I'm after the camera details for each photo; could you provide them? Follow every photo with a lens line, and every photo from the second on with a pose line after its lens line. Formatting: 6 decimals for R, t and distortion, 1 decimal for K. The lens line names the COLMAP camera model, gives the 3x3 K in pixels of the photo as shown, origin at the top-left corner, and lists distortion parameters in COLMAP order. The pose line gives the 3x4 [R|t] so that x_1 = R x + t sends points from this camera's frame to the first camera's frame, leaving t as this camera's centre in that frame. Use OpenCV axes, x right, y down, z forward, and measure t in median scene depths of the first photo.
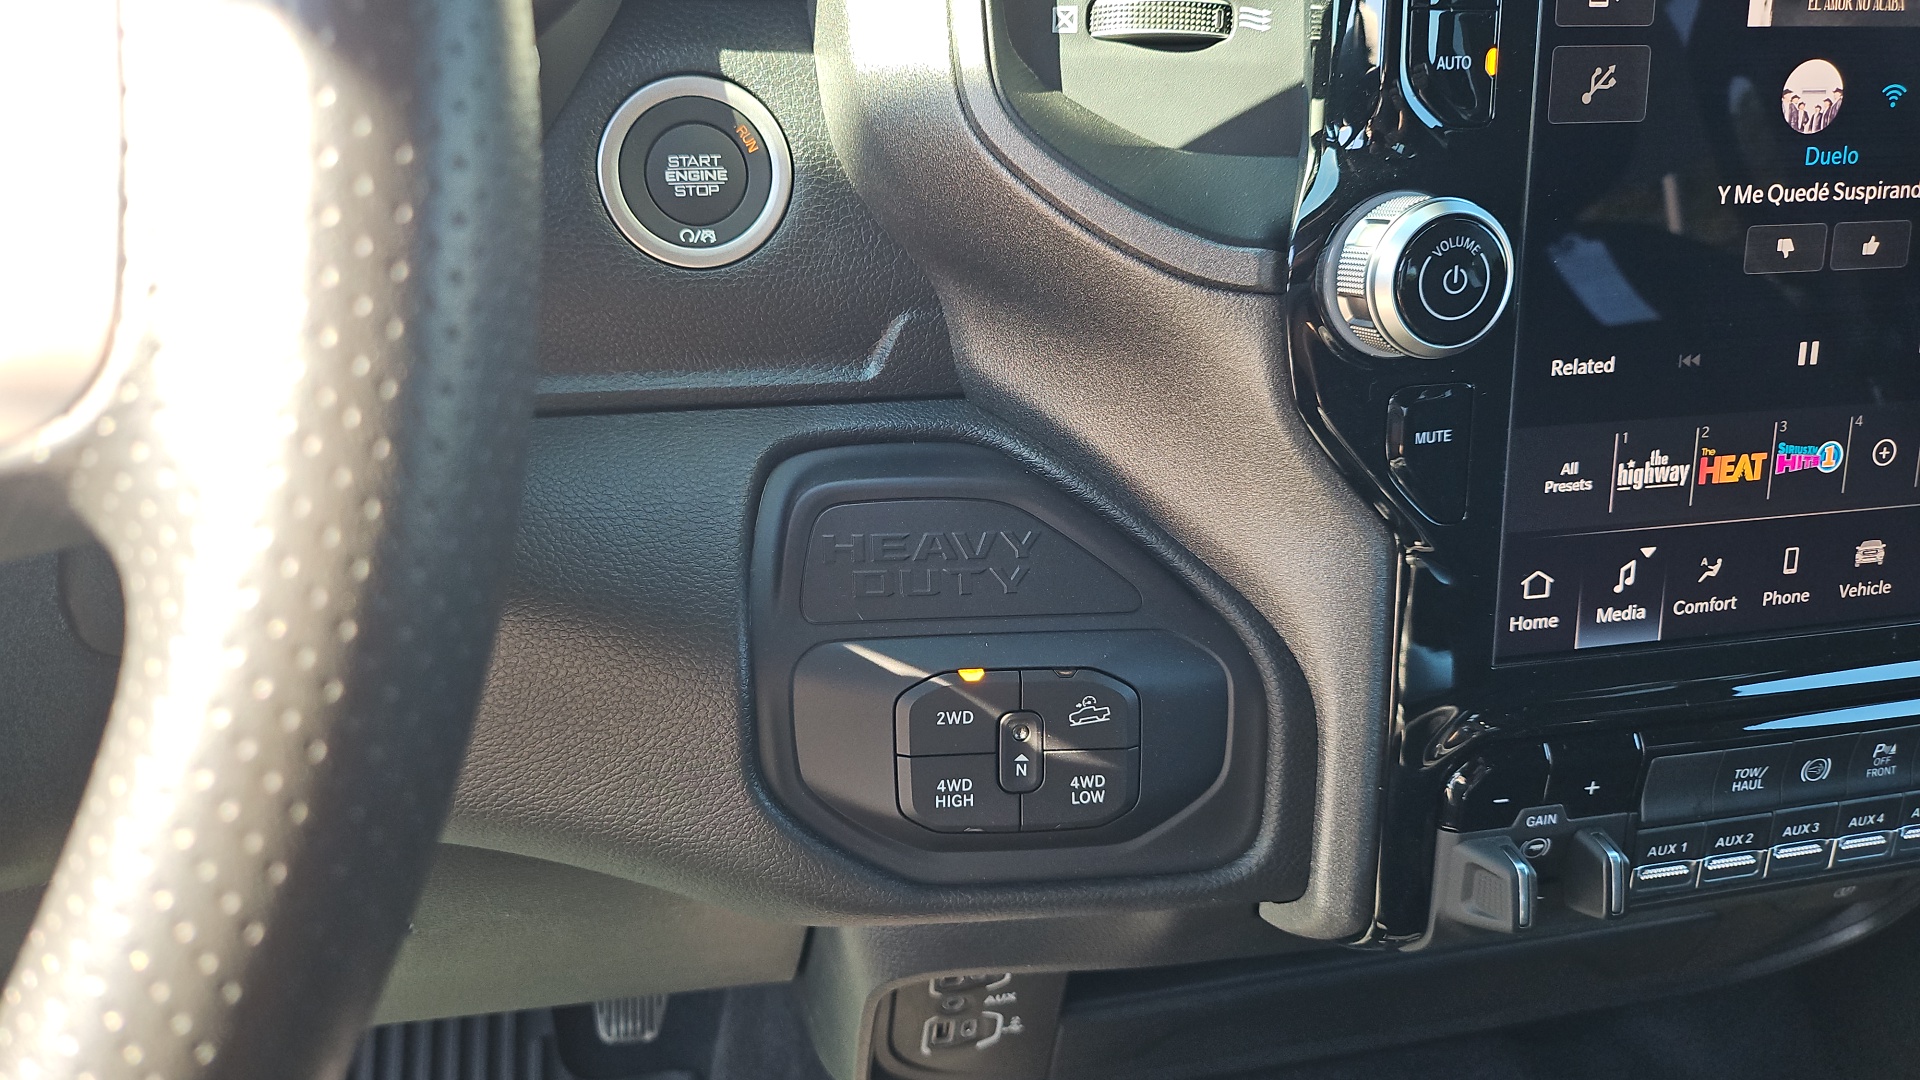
lens RADIAL K [[1387.6, 0, 968.0], [0, 1387.6, 532.0], [0, 0, 1]] dist [-0.001552, -0.029401]
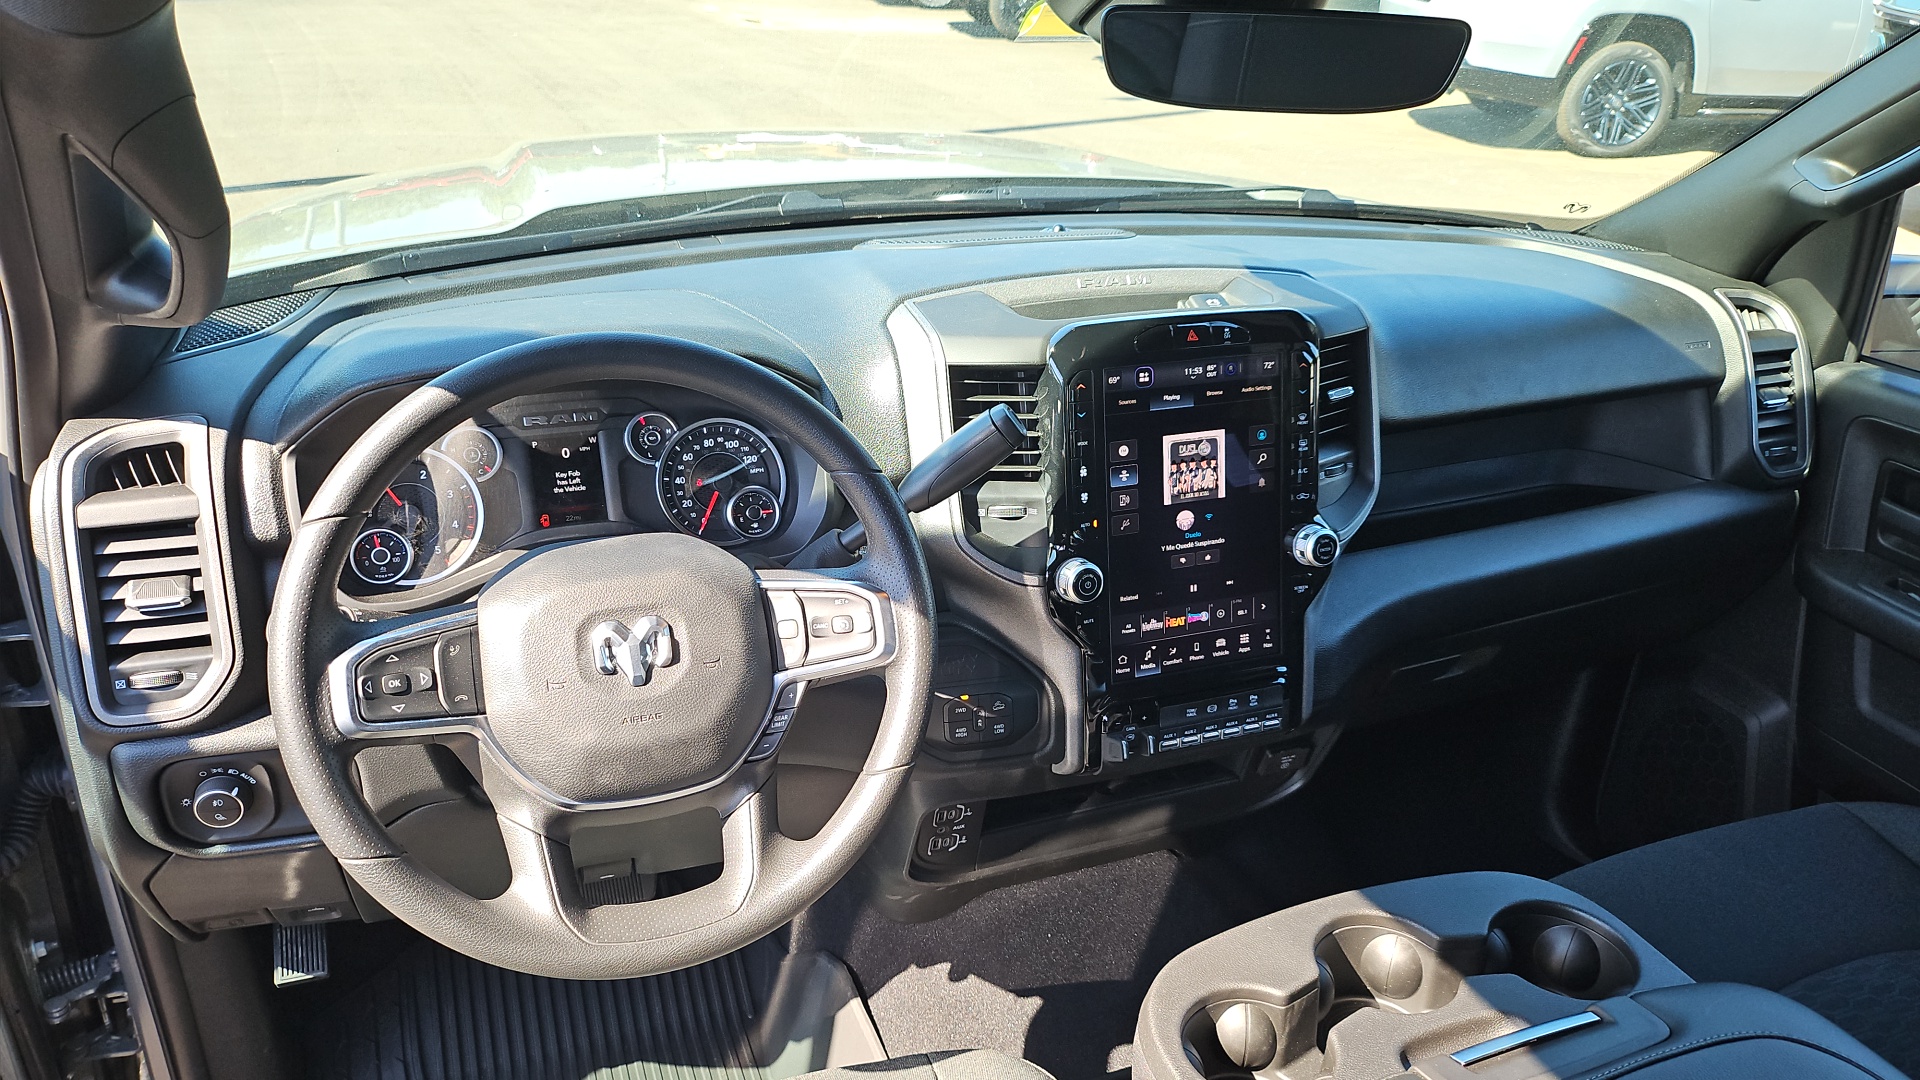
lens RADIAL K [[1387.6, 0, 968.0], [0, 1387.6, 532.0], [0, 0, 1]] dist [-0.001552, -0.029401]
pose [[0.987477, -0.056870, 0.147155, -0.467322], [0.063074, 0.997291, -0.037838, -0.174332], [-0.144605, 0.046645, 0.988389, -2.404431]]
